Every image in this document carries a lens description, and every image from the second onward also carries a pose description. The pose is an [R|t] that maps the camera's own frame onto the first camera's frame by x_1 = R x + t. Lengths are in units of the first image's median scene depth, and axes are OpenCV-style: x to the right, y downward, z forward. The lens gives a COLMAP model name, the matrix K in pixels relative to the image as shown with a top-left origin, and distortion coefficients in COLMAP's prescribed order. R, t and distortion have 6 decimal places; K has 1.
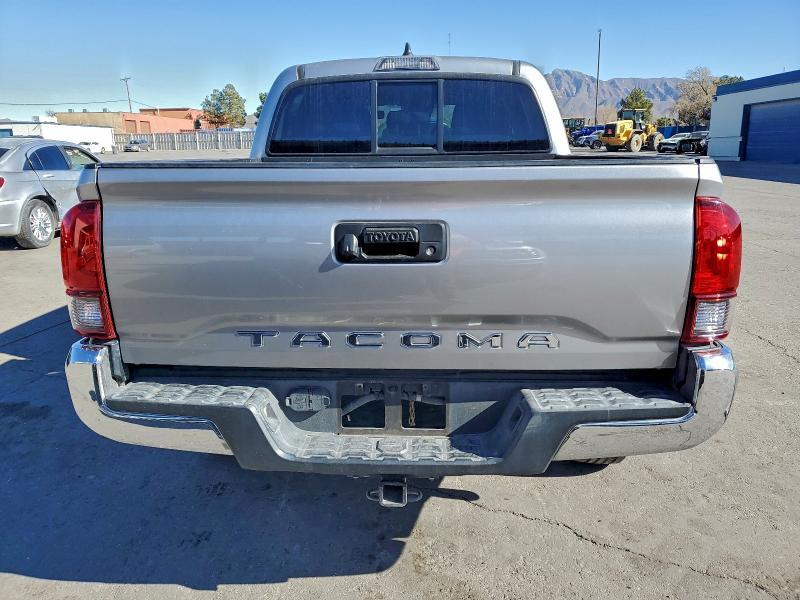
lens RADIAL K [[618.4, 0, 398.6], [0, 618.4, 296.7], [0, 0, 1]] dist [0.000596, 0.007051]
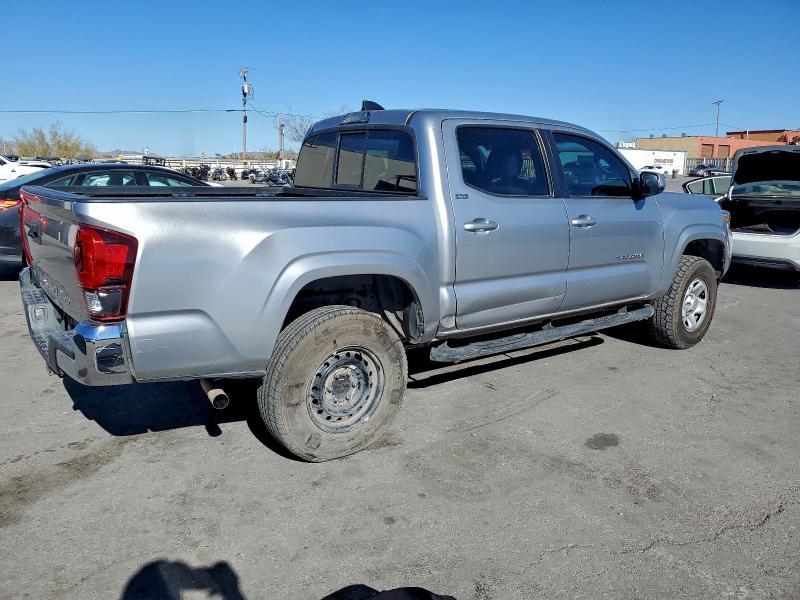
lens RADIAL K [[618.4, 0, 394.3], [0, 618.4, 303.4], [0, 0, 1]] dist [0.000596, 0.007051]
pose [[0.642074, 0.176661, -0.746010, 0.024308], [-0.195884, 0.978592, 0.063145, -0.002378], [0.741195, 0.105588, 0.662934, 0.006043]]
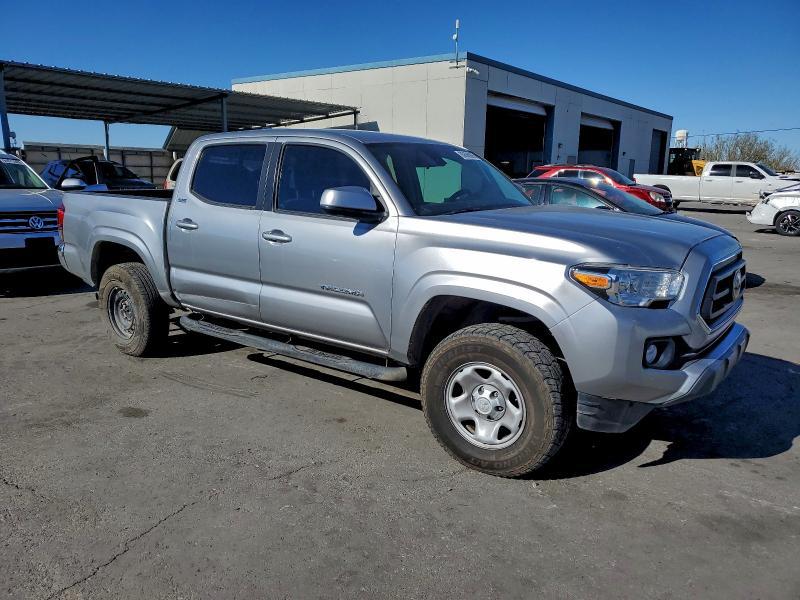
lens RADIAL K [[618.4, 0, 397.5], [0, 618.4, 300.8], [0, 0, 1]] dist [0.000596, 0.007051]
pose [[-0.554782, 0.161769, -0.816118, 0.138359], [-0.209409, 0.922186, 0.325146, -0.347394], [0.805211, 0.351288, -0.477736, 1.361615]]
